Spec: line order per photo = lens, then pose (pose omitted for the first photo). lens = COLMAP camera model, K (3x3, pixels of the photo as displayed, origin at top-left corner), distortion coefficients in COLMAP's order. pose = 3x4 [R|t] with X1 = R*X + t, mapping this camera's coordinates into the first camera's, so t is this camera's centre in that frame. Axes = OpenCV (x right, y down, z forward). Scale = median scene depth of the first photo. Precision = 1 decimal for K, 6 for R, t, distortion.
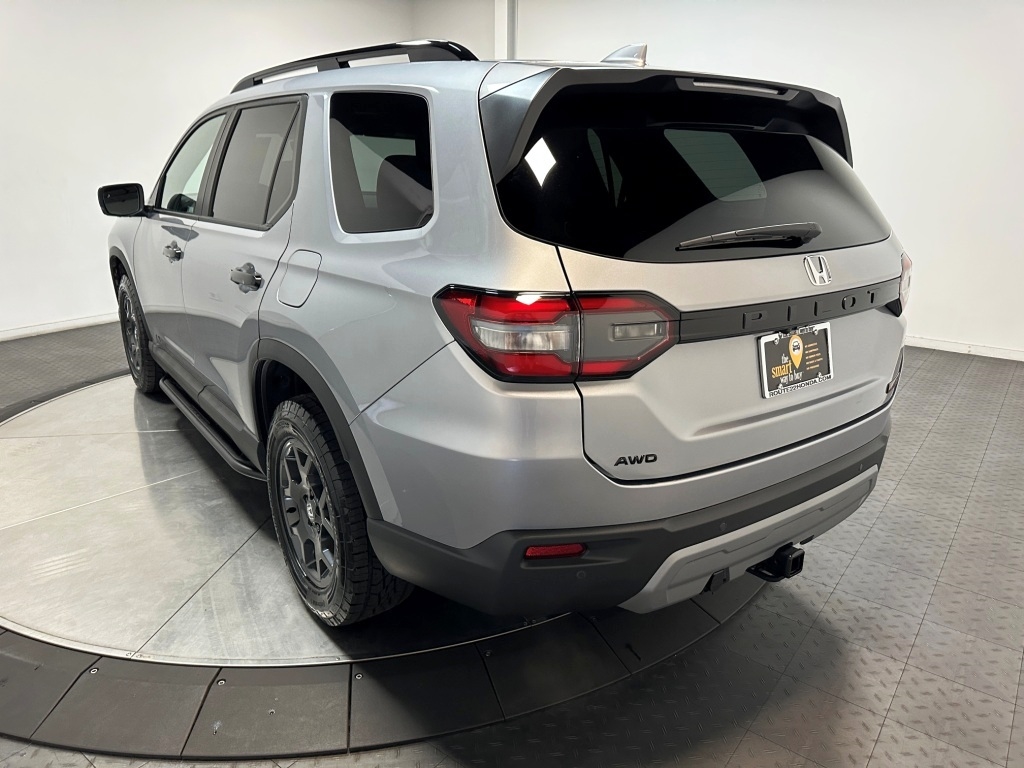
lens RADIAL K [[721.4, 0, 512.0], [0, 721.4, 384.0], [0, 0, 1]] dist [0.057834, -0.001425]
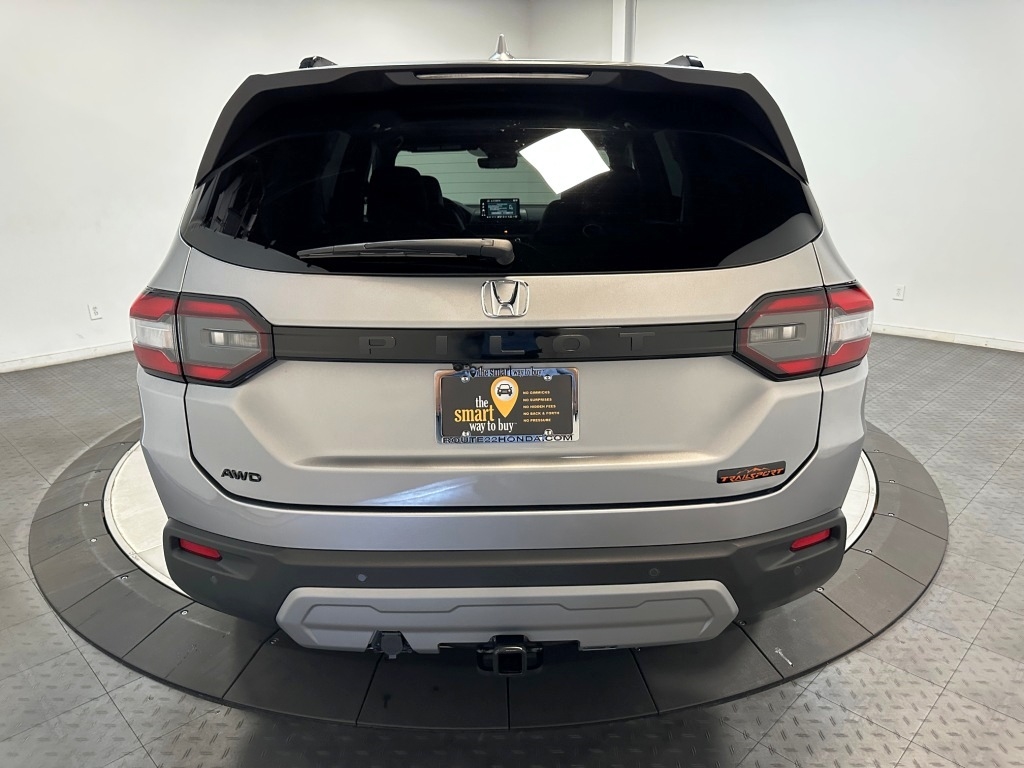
lens RADIAL K [[719.0, 0, 512.0], [0, 719.0, 384.0], [0, 0, 1]] dist [-0.002143, -0.000880]
pose [[0.841731, 0.144393, -0.520230, 0.884364], [-0.155551, 0.987573, 0.022426, -0.084451], [0.517003, 0.062045, 0.853732, 0.346414]]
